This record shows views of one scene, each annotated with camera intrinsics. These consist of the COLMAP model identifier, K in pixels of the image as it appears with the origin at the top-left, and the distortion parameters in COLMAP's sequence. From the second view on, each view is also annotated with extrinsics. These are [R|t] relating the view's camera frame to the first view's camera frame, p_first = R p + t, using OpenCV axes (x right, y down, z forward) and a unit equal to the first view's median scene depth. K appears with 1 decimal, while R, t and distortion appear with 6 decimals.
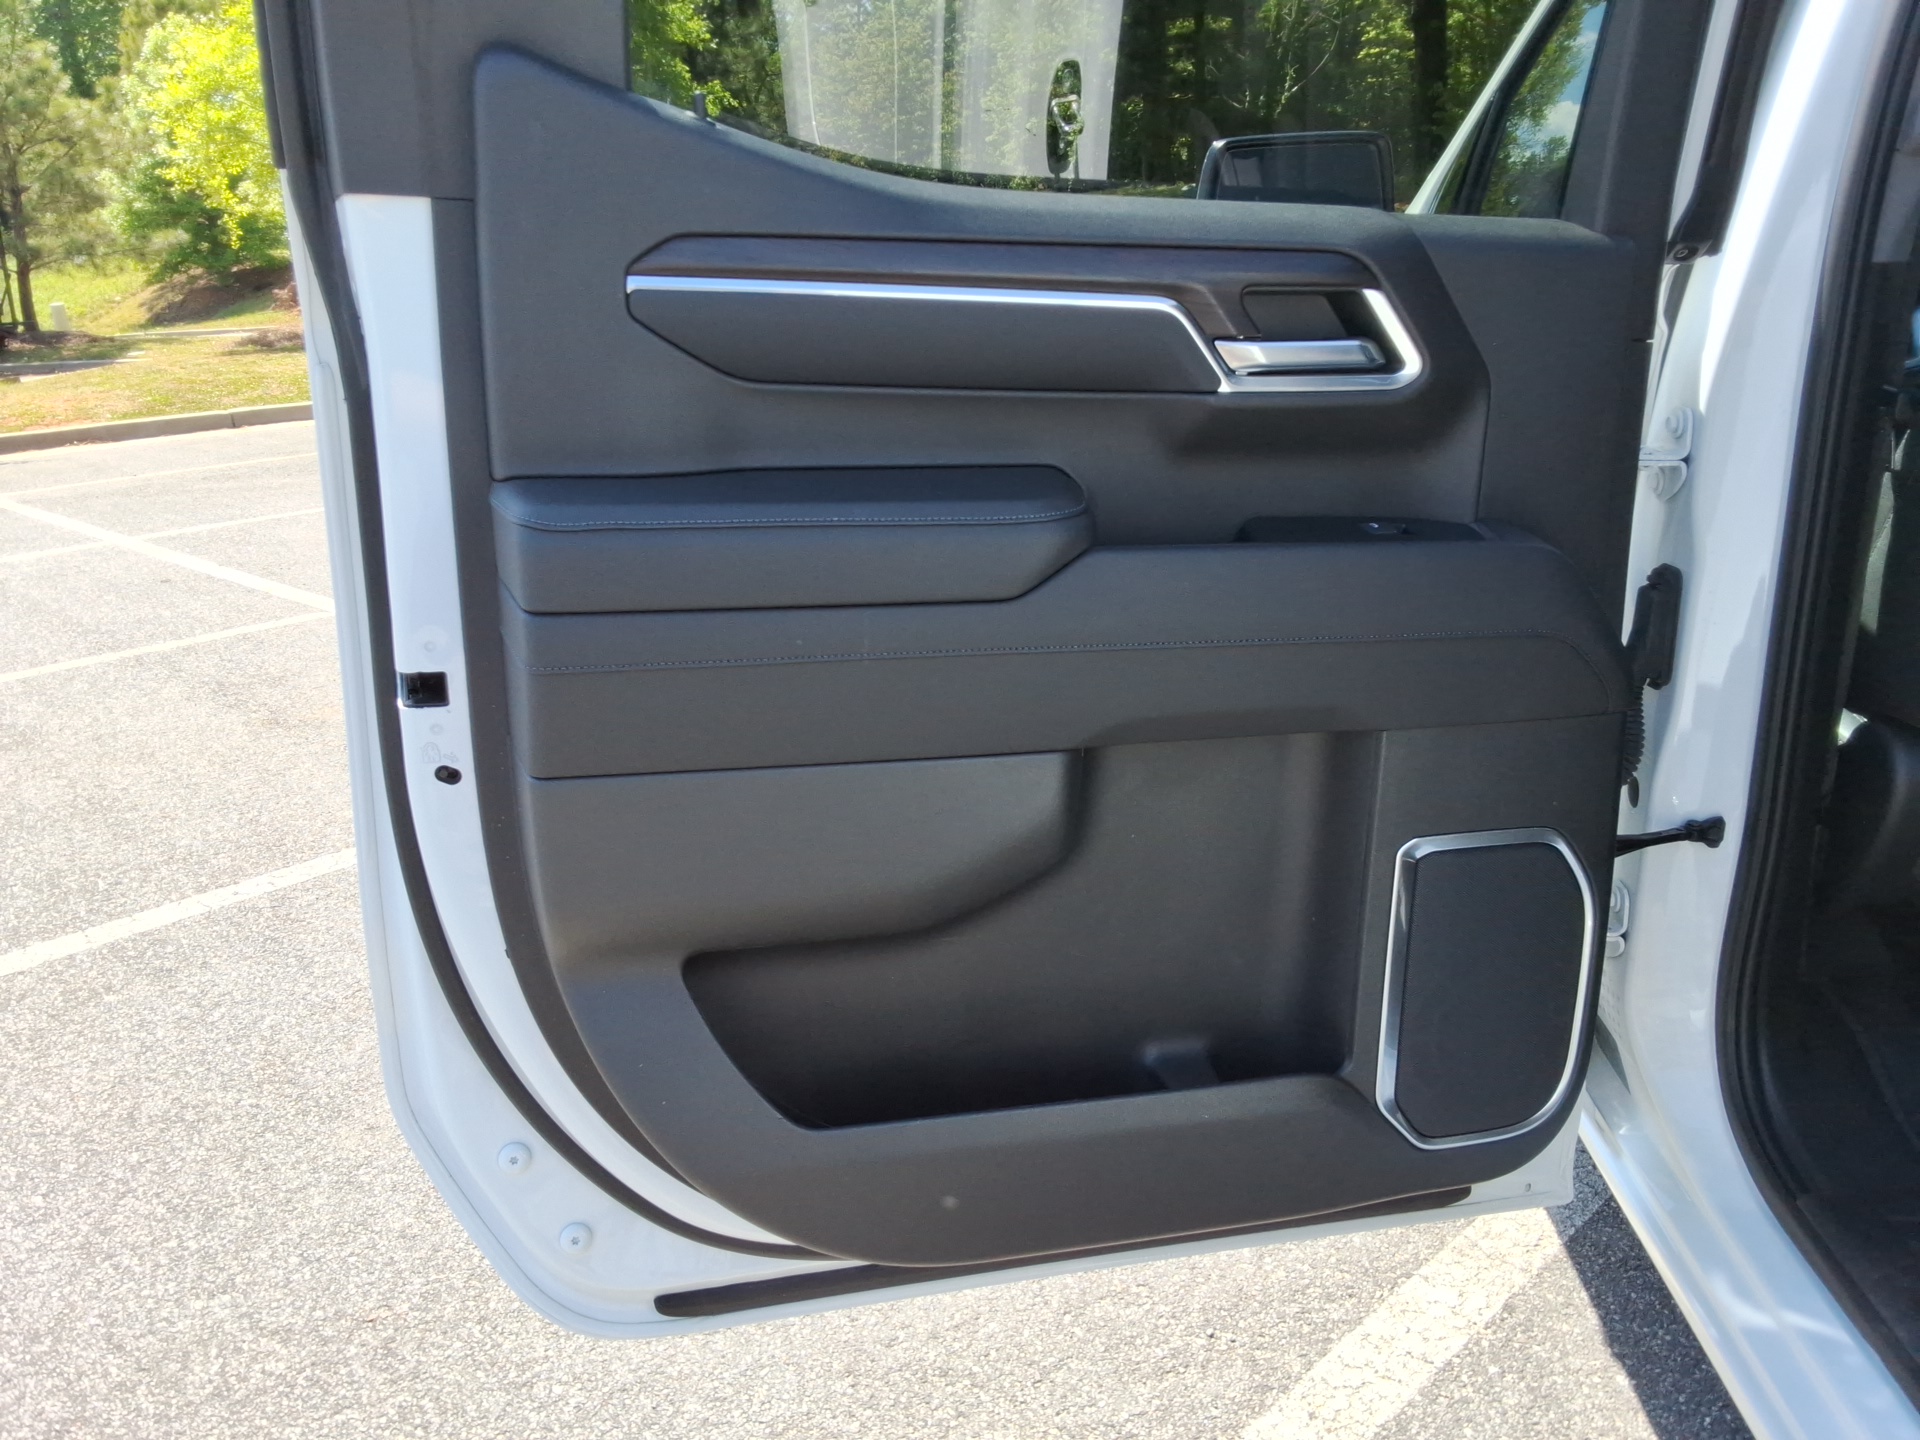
lens RADIAL K [[1535.8, 0, 973.6], [0, 1535.8, 704.7], [0, 0, 1]] dist [0.126457, -0.200468]
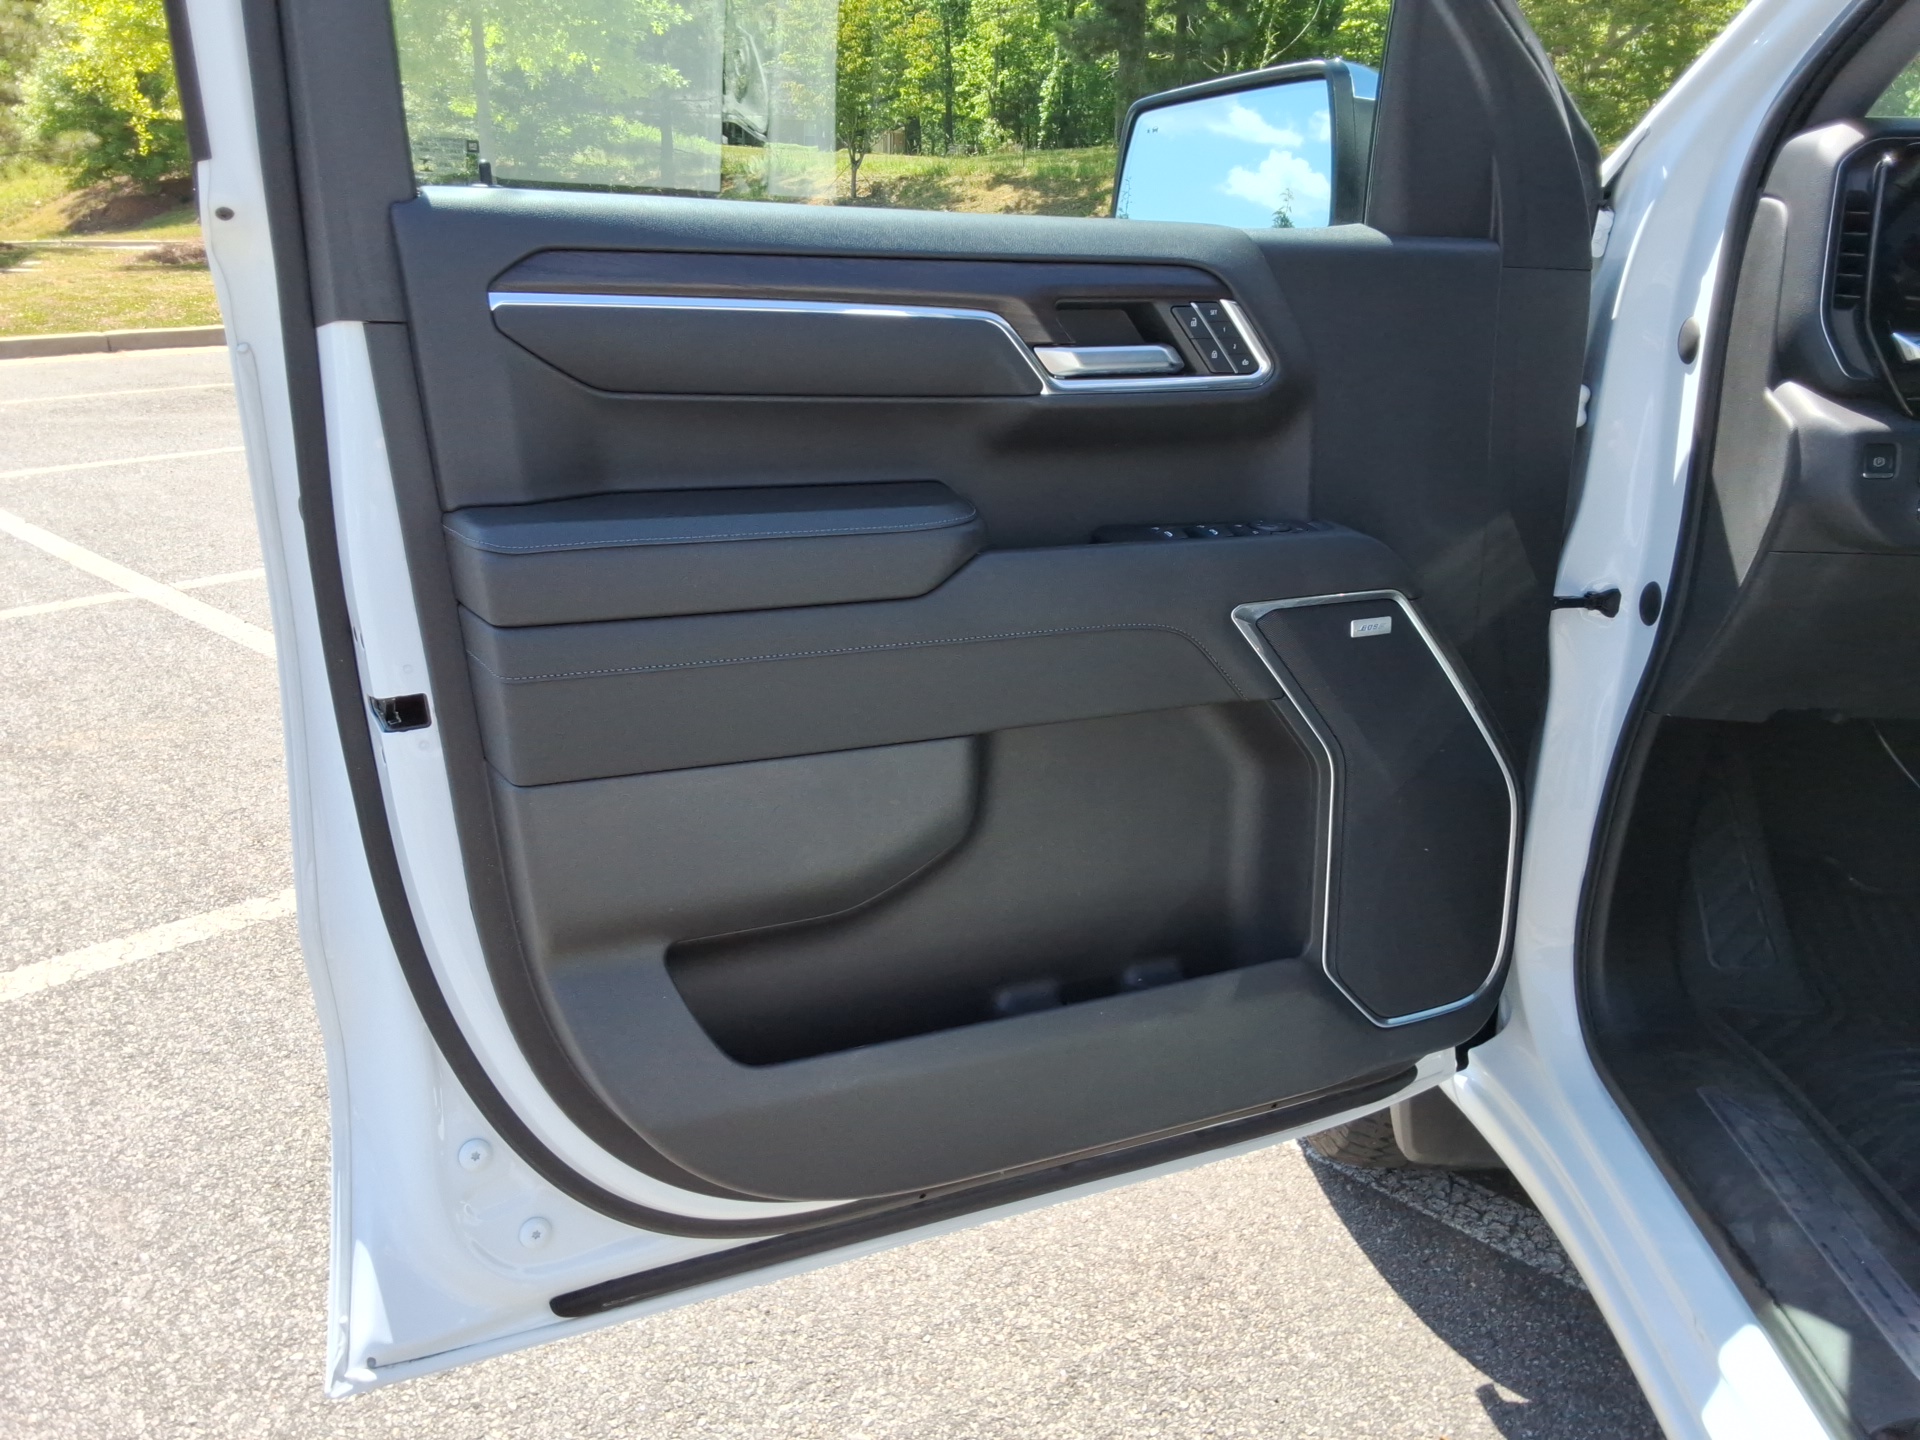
lens RADIAL K [[1542.7, 0, 967.0], [0, 1542.7, 715.1], [0, 0, 1]] dist [0.089693, -0.131026]
pose [[0.998254, 0.048281, 0.034022, 0.002485], [-0.049350, 0.998290, 0.031338, -0.013793], [-0.032451, -0.032963, 0.998930, 0.048236]]
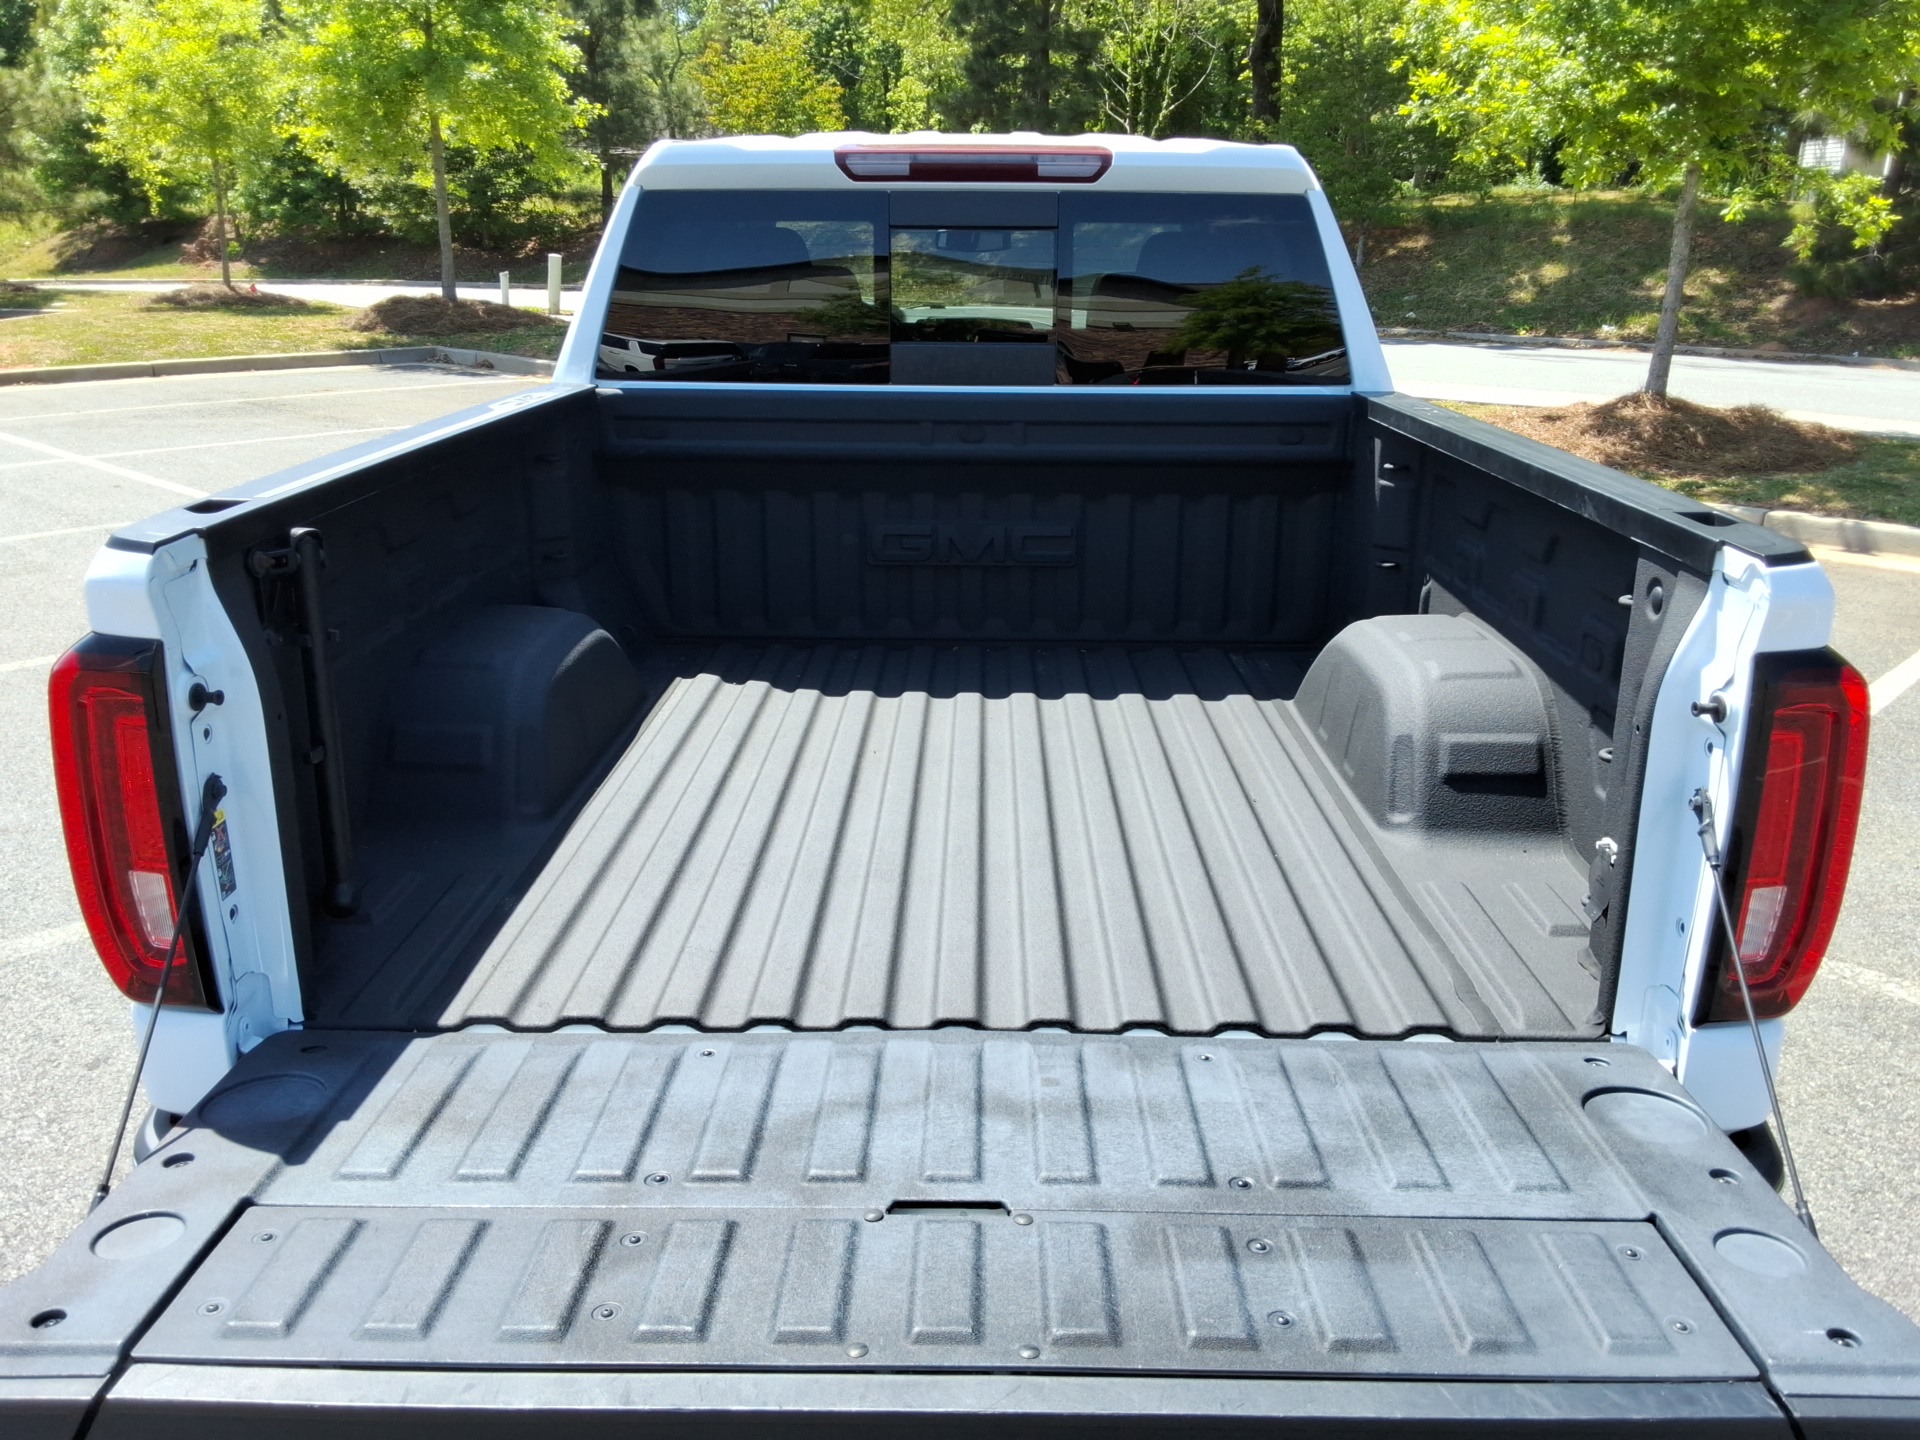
lens RADIAL K [[1535.8, 0, 973.6], [0, 1535.8, 704.7], [0, 0, 1]] dist [0.126457, -0.200468]
pose [[0.997480, 0.038937, 0.059303, 0.065193], [-0.039498, 0.999185, 0.008326, 0.027909], [-0.058931, -0.010647, 0.998205, -0.167925]]
